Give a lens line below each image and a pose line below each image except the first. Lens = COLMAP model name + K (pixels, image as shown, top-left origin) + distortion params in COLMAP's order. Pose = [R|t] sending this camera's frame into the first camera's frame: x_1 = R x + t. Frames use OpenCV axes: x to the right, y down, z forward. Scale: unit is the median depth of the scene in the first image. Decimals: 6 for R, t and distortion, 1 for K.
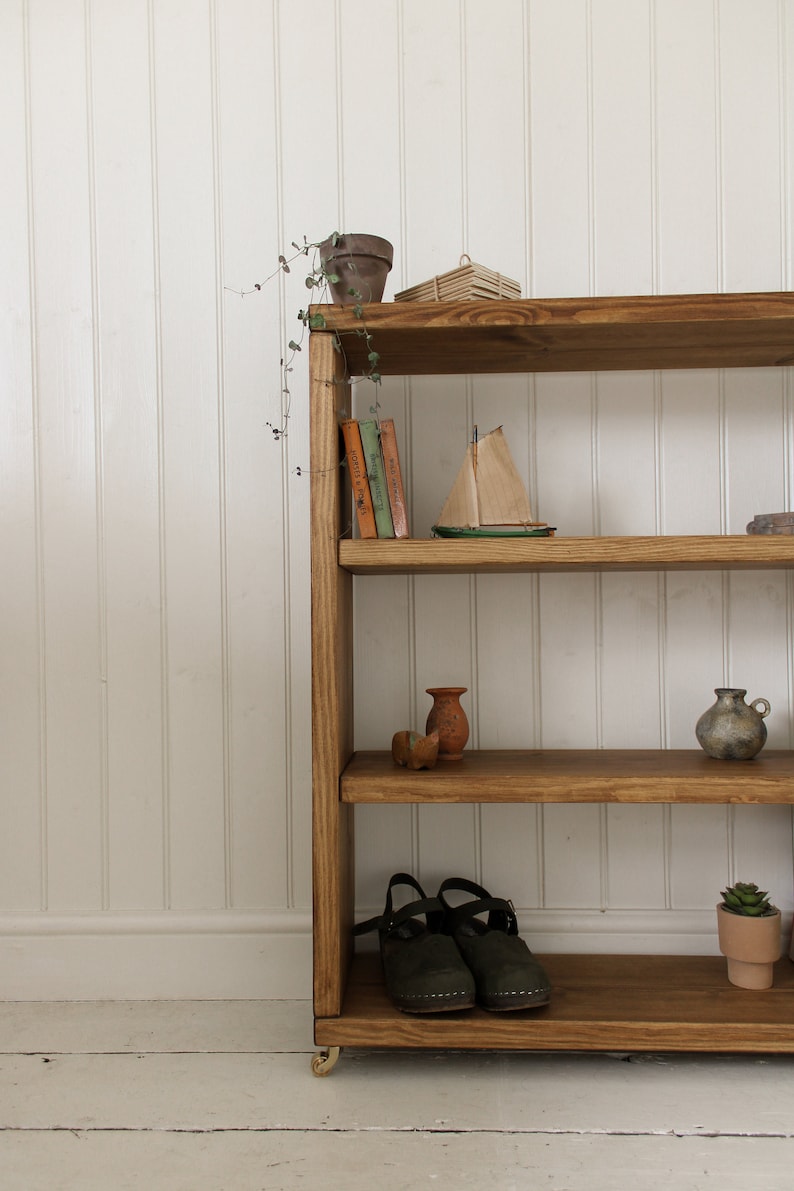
lens RADIAL K [[1013.5, 0, 397.0], [0, 1013.5, 595.5], [0, 0, 1]] dist [0.061081, -0.015487]
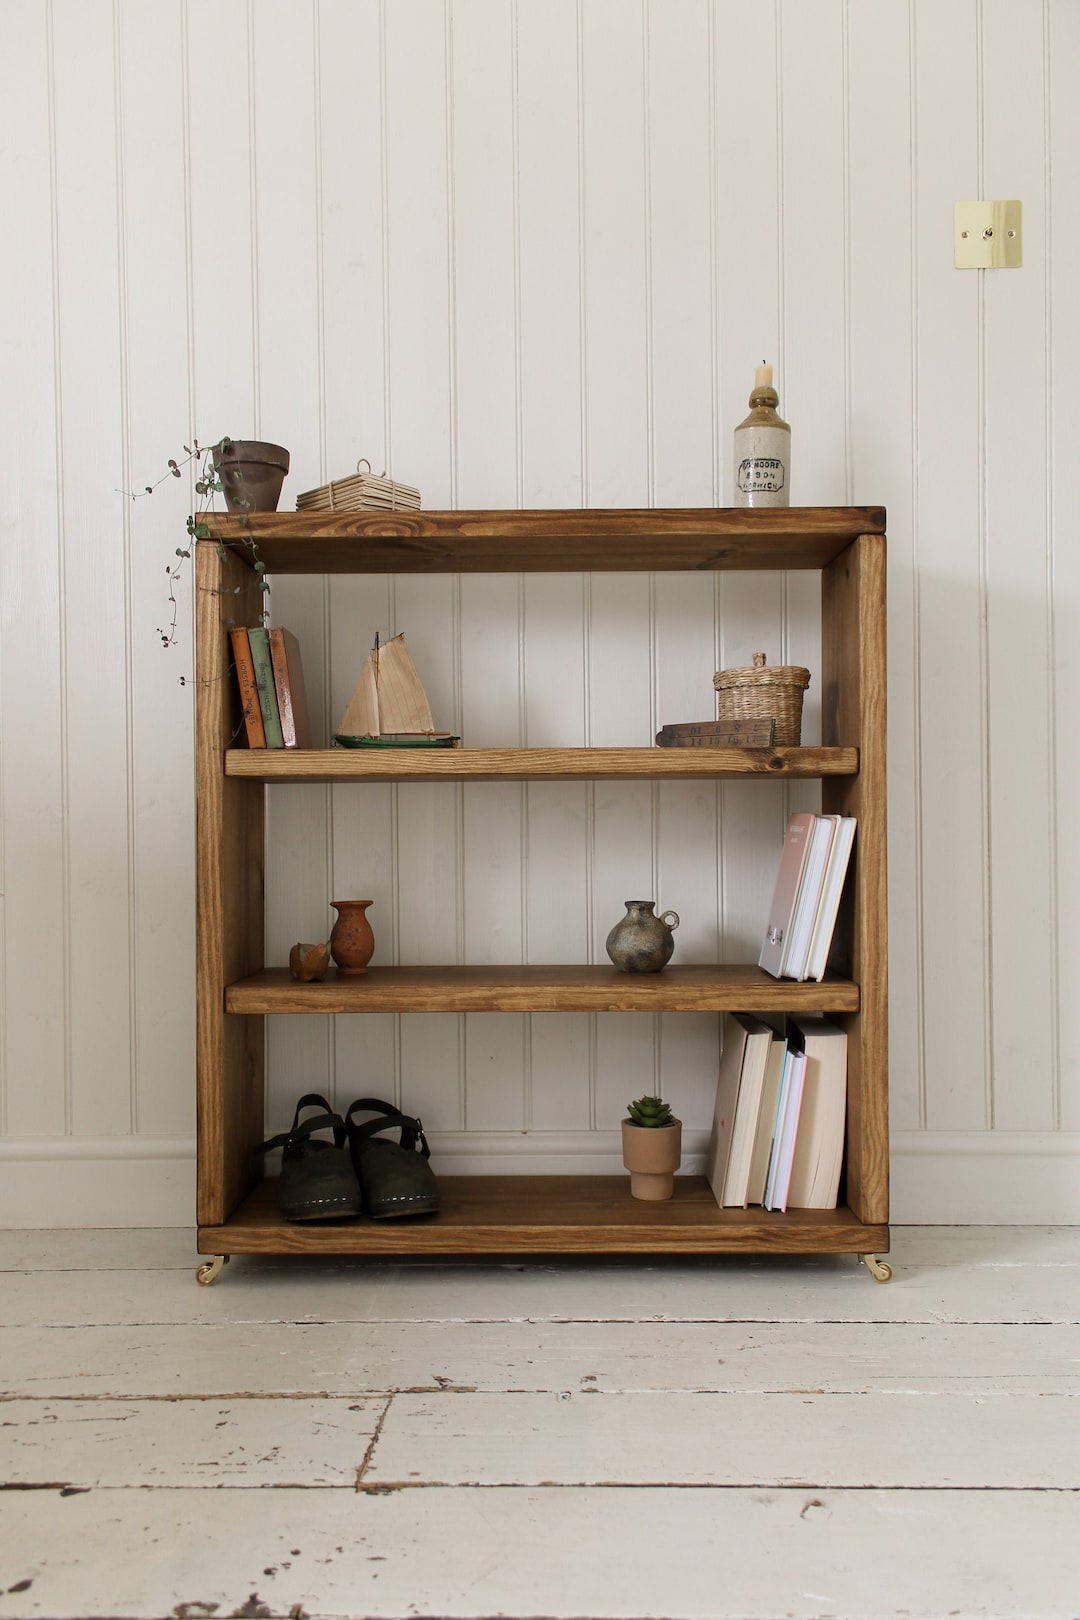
lens RADIAL K [[1378.5, 0, 540.0], [0, 1378.5, 810.0], [0, 0, 1]] dist [0.061081, -0.015487]
pose [[0.999720, 0.002815, 0.023474, 0.219839], [-0.003016, 0.999959, 0.008545, -0.008503], [-0.023449, -0.008614, 0.999688, -0.363525]]
